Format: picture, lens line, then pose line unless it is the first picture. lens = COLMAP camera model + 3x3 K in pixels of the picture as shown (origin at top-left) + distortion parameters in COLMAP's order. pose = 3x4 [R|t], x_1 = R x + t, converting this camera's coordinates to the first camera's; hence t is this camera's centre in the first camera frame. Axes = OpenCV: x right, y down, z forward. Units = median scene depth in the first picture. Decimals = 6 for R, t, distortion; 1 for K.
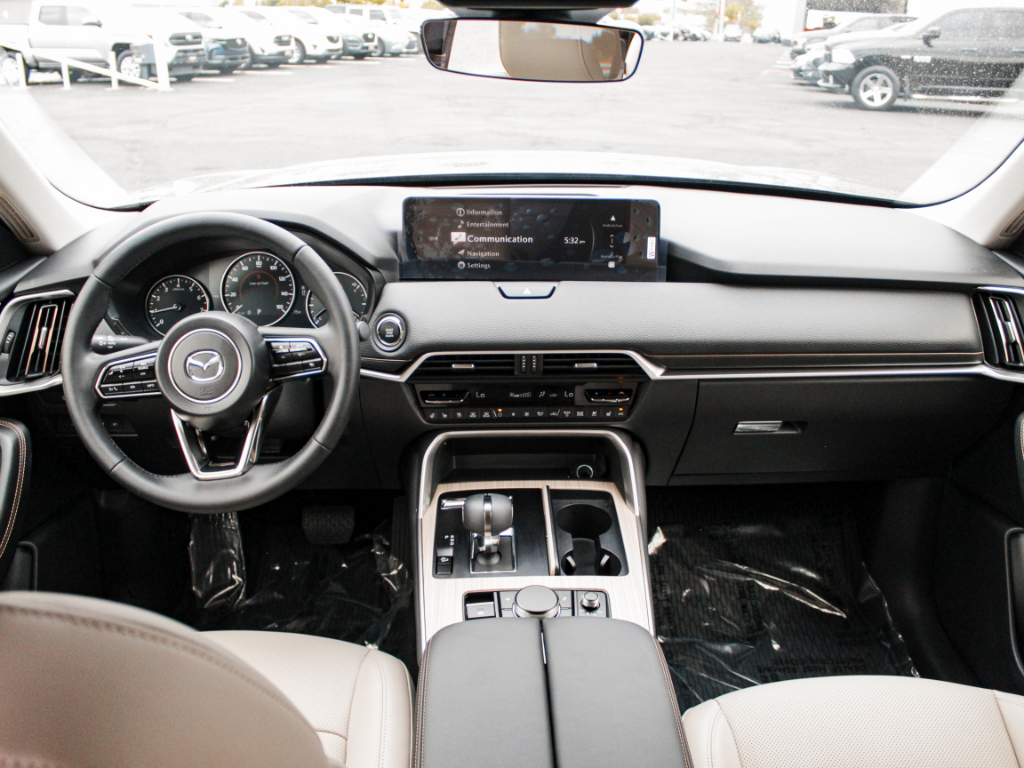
lens RADIAL K [[974.7, 0, 489.2], [0, 974.7, 389.9], [0, 0, 1]] dist [-0.096651, 0.000000]
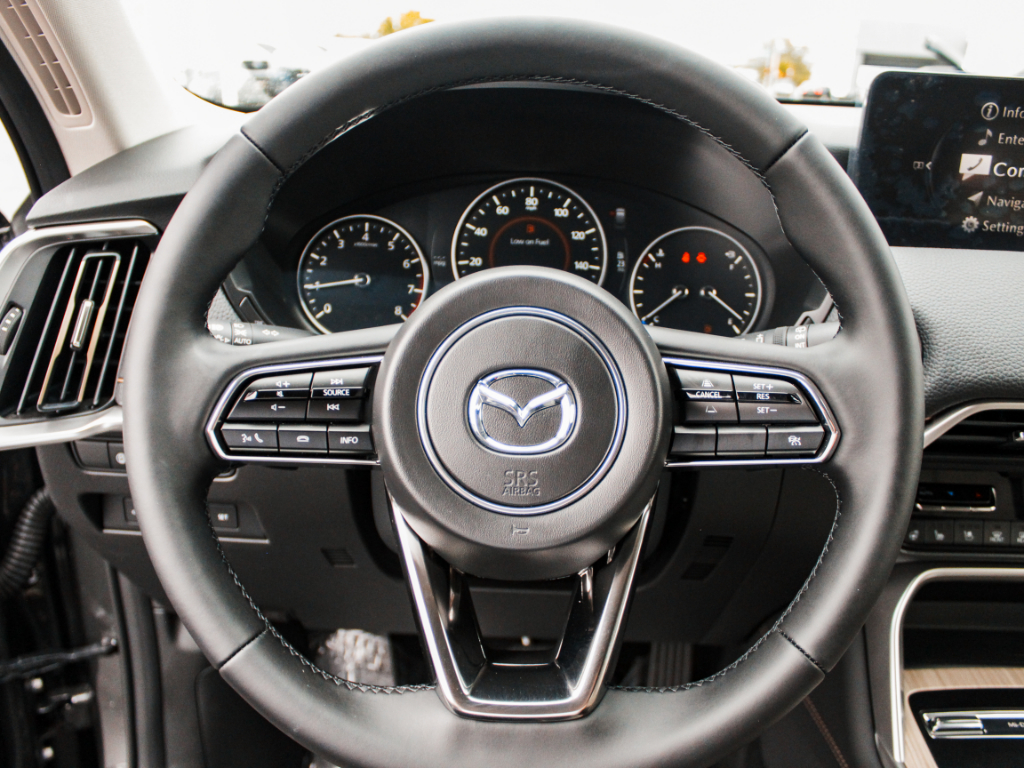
lens RADIAL K [[974.7, 0, 508.5], [0, 974.7, 388.6], [0, 0, 1]] dist [-0.096651, 0.000000]
pose [[0.998642, 0.050814, -0.011457, -0.253993], [-0.051255, 0.997795, -0.042168, -0.014795], [0.009290, 0.042698, 0.999045, 0.538517]]
